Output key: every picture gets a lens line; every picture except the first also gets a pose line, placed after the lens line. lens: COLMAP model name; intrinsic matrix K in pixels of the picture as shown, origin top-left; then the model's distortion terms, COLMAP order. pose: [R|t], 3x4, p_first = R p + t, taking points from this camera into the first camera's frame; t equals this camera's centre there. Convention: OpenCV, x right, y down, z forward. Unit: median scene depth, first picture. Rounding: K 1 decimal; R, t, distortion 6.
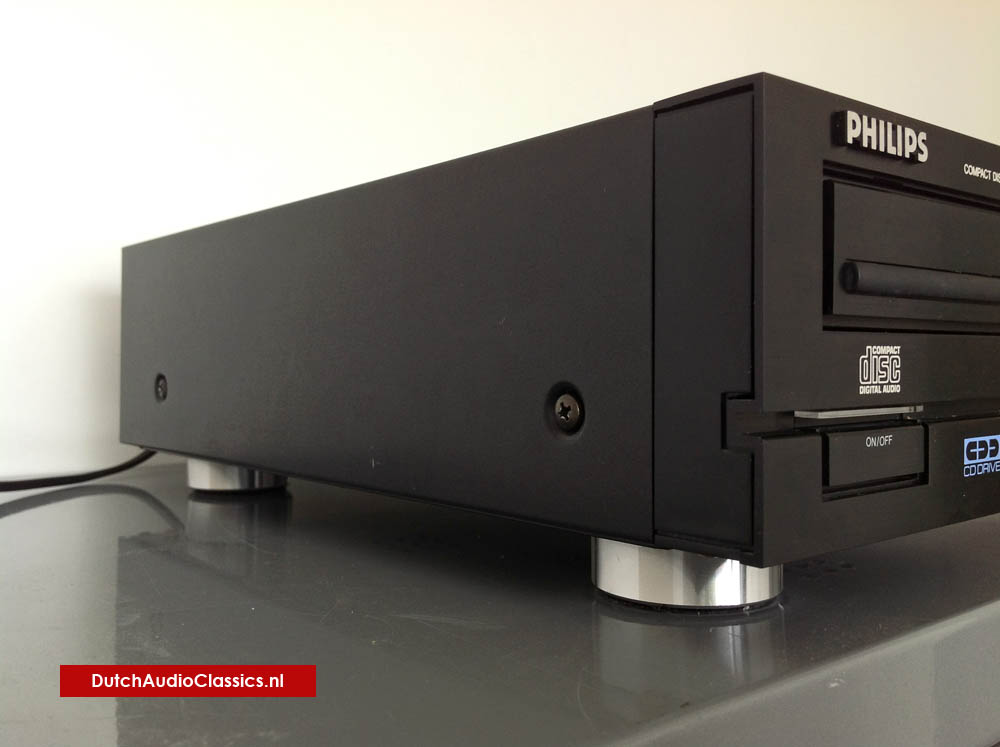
lens RADIAL K [[999.8, 0, 500.0], [0, 999.8, 373.5], [0, 0, 1]] dist [0.007836, -0.002544]
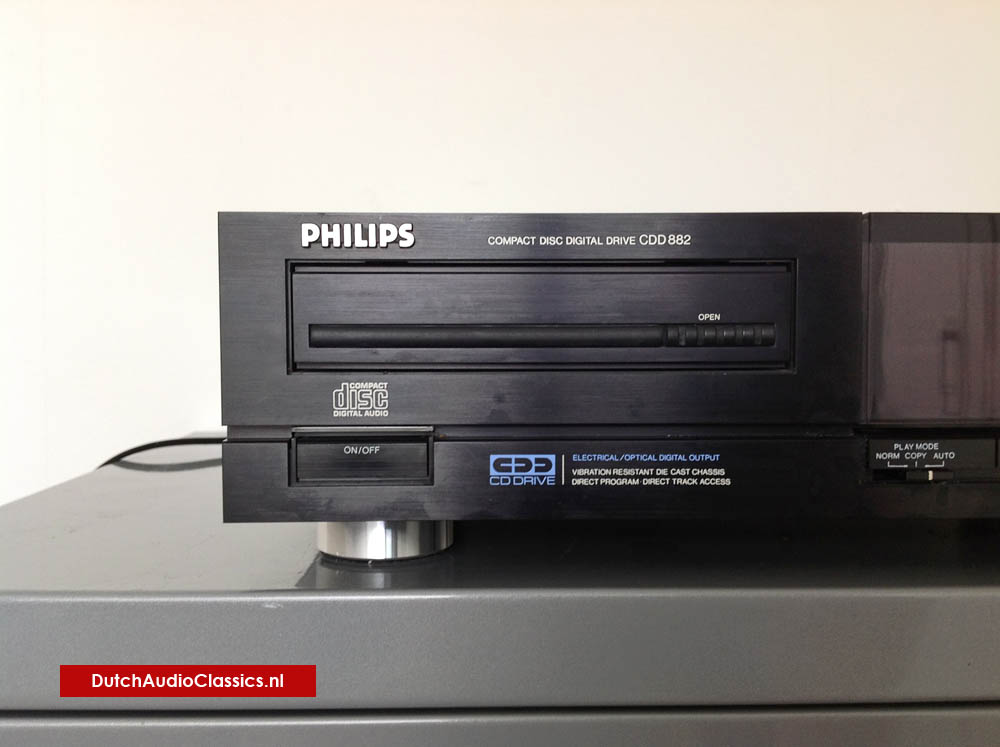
lens RADIAL K [[890.2, 0, 500.0], [0, 890.2, 373.5], [0, 0, 1]] dist [0.070914, -0.001763]
pose [[0.766796, 0.020252, -0.641572, 1.332093], [-0.009238, 0.999747, 0.020517, -0.067827], [0.641825, -0.009806, 0.766789, 0.162578]]
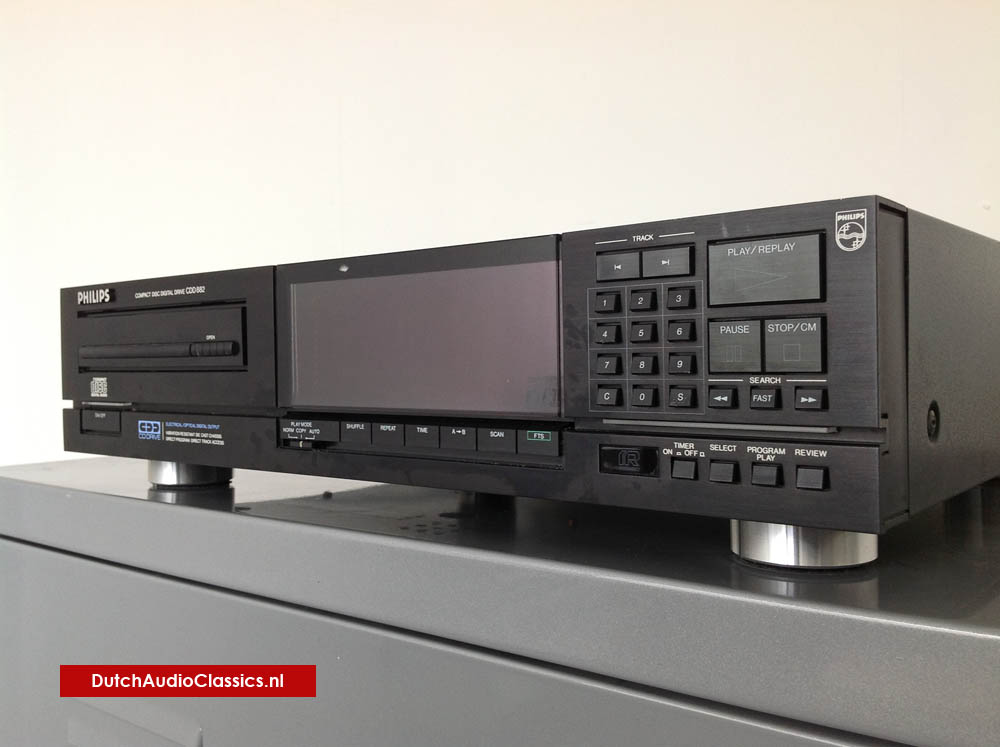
lens RADIAL K [[999.8, 0, 500.0], [0, 999.8, 373.5], [0, 0, 1]] dist [0.007836, -0.002544]
pose [[0.161001, 0.025080, -0.986635, 3.038001], [0.006964, 0.999623, 0.026547, -0.098846], [0.986930, -0.011145, 0.160766, 1.589082]]
